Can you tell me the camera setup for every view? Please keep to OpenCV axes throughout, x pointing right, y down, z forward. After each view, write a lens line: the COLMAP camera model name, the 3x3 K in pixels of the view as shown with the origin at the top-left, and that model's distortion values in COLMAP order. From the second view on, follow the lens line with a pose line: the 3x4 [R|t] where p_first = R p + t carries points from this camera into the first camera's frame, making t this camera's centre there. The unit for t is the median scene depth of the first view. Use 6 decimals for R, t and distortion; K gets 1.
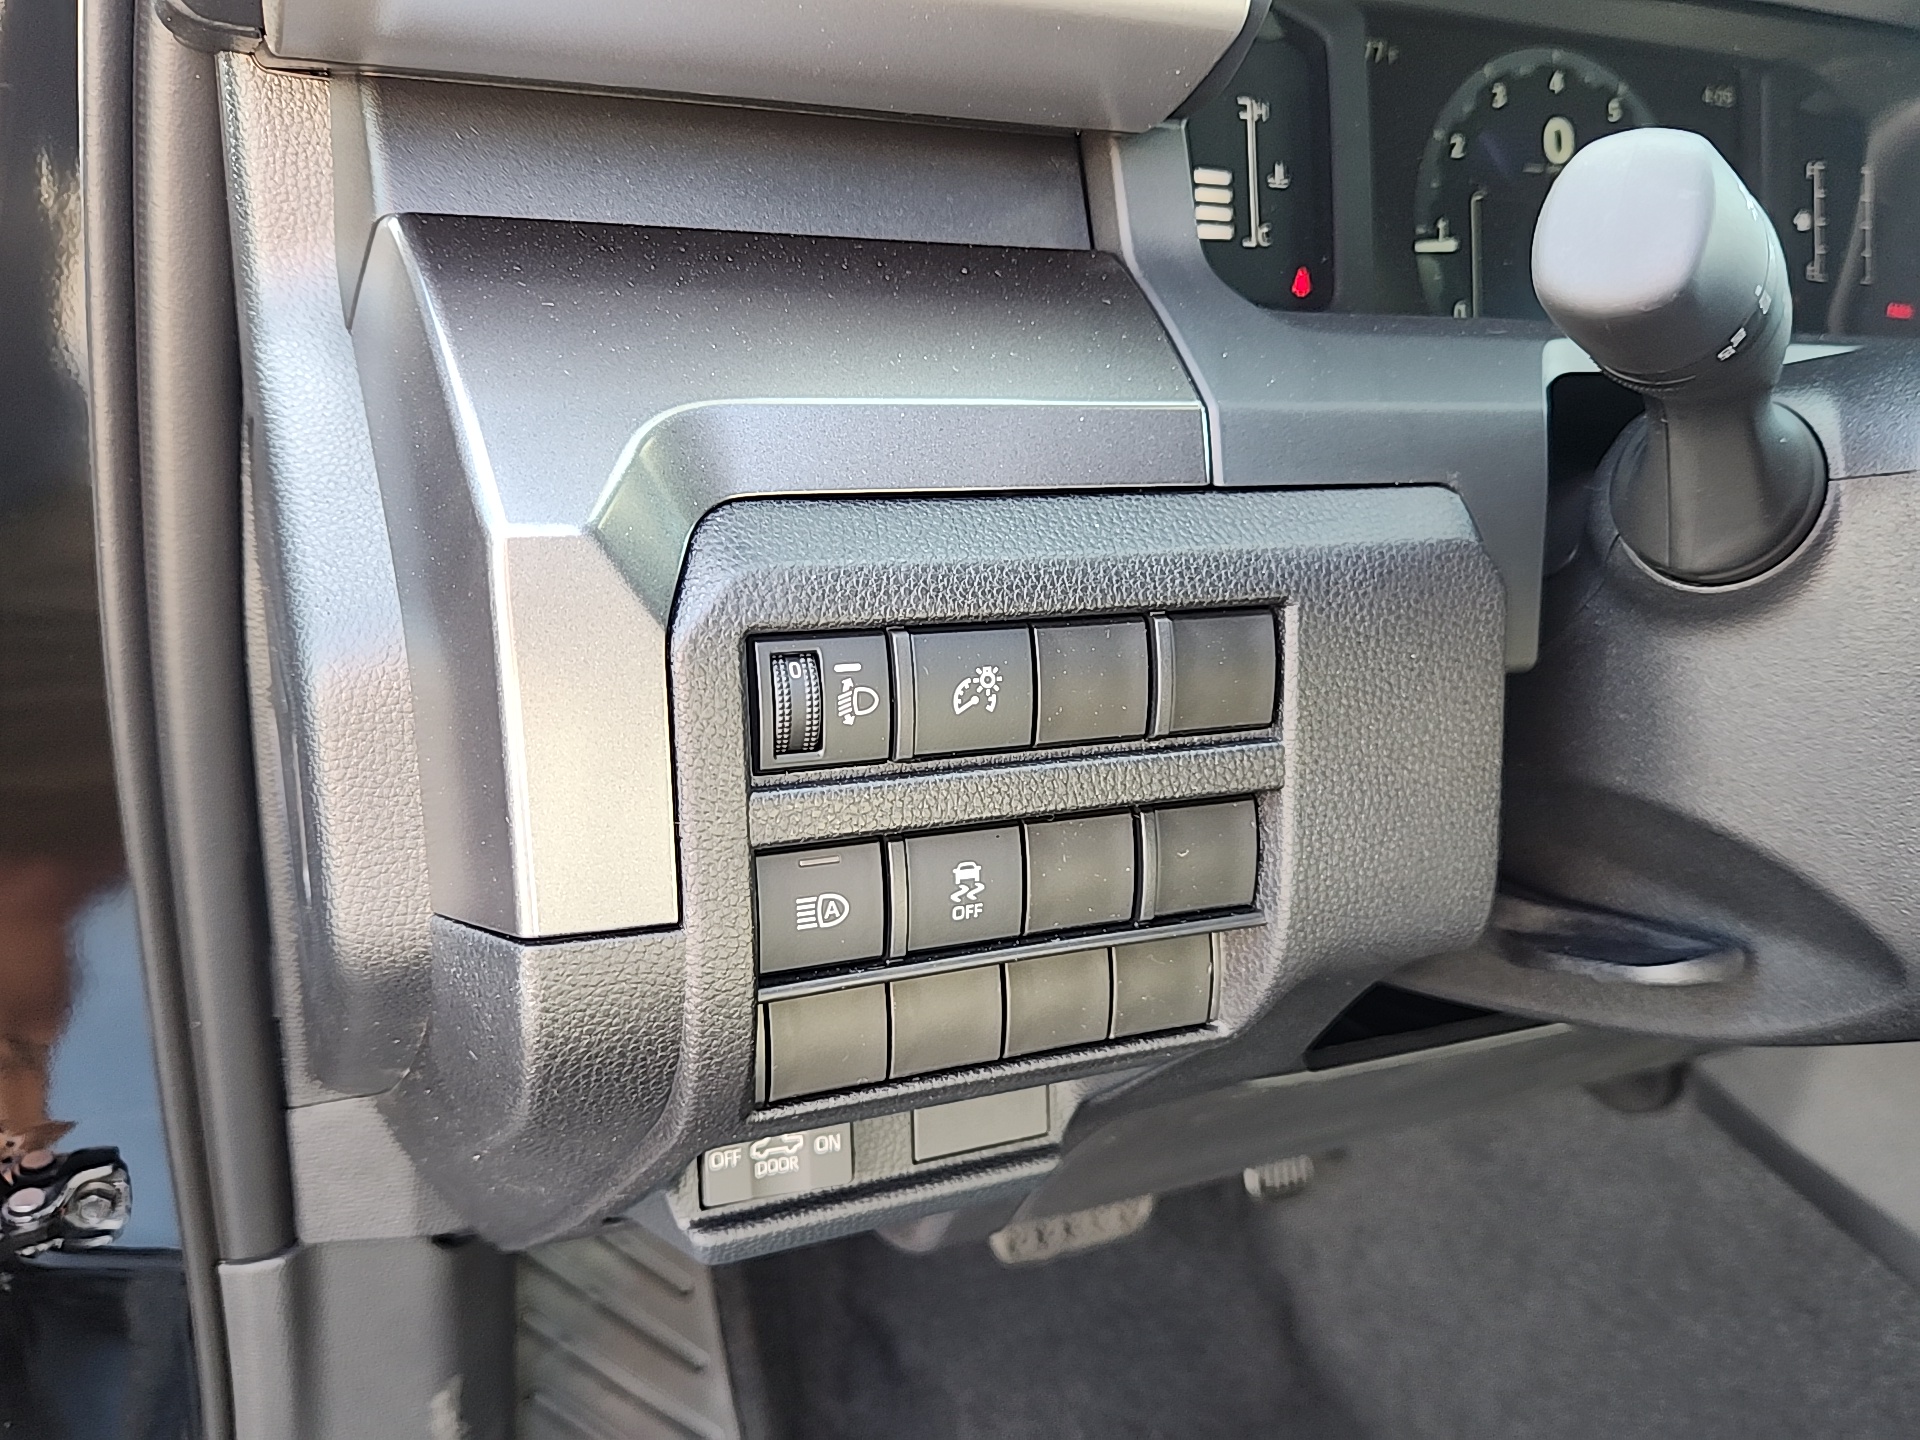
lens RADIAL K [[1435.5, 0, 941.0], [0, 1435.5, 717.1], [0, 0, 1]] dist [0.046920, -0.045065]
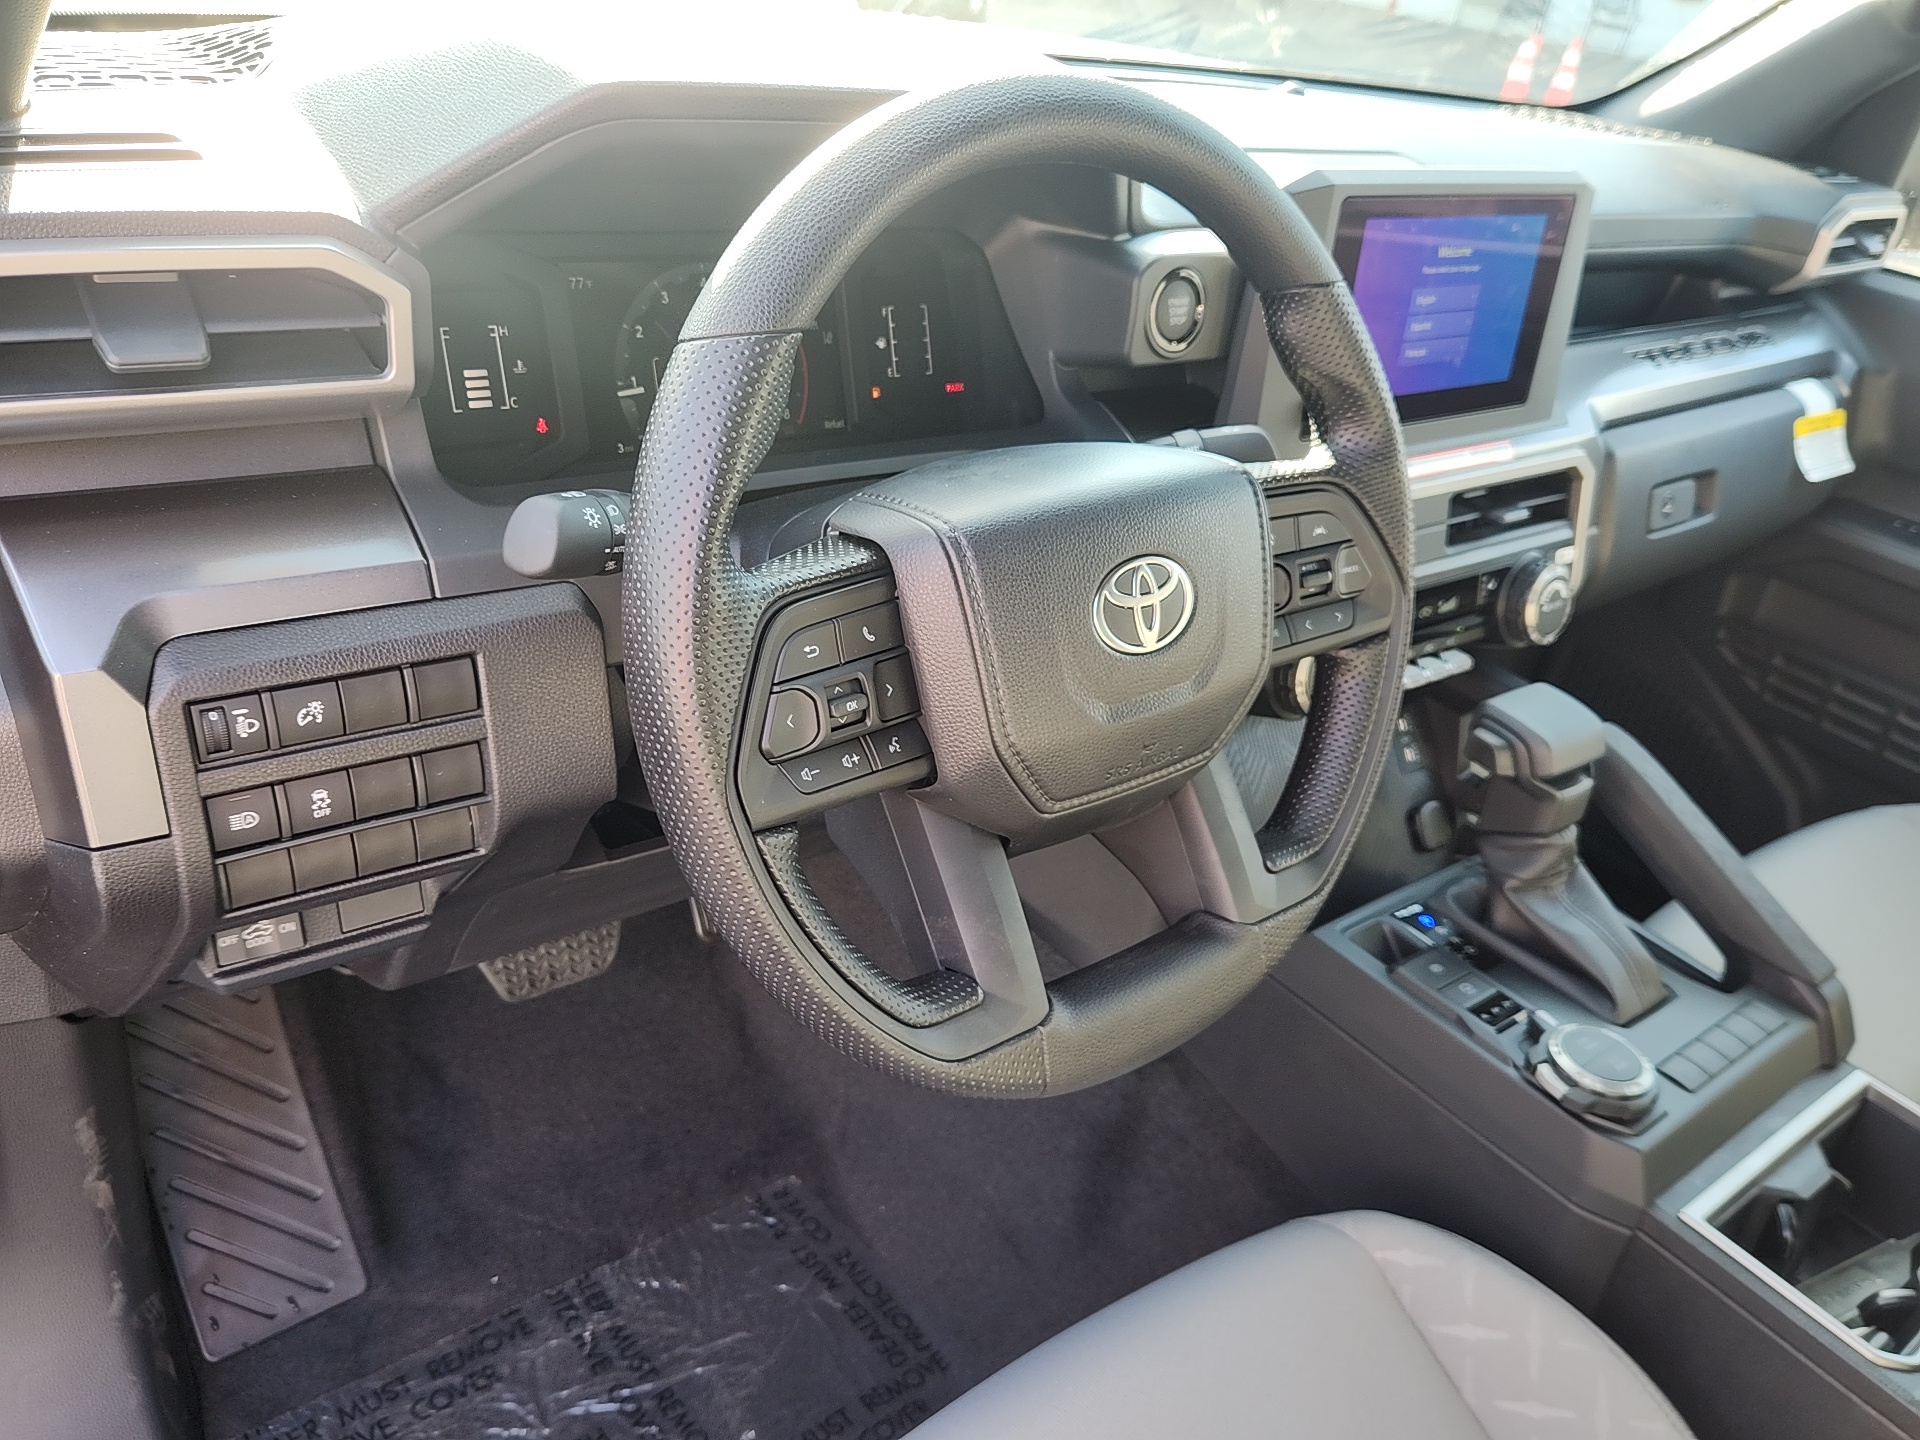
lens RADIAL K [[1491.7, 0, 952.6], [0, 1491.7, 728.6], [0, 0, 1]] dist [0.033898, -0.066267]
pose [[0.970887, -0.072512, 0.228300, 0.397147], [0.035079, 0.985847, 0.163939, -0.295039], [-0.236956, -0.151158, 0.959689, -1.231465]]
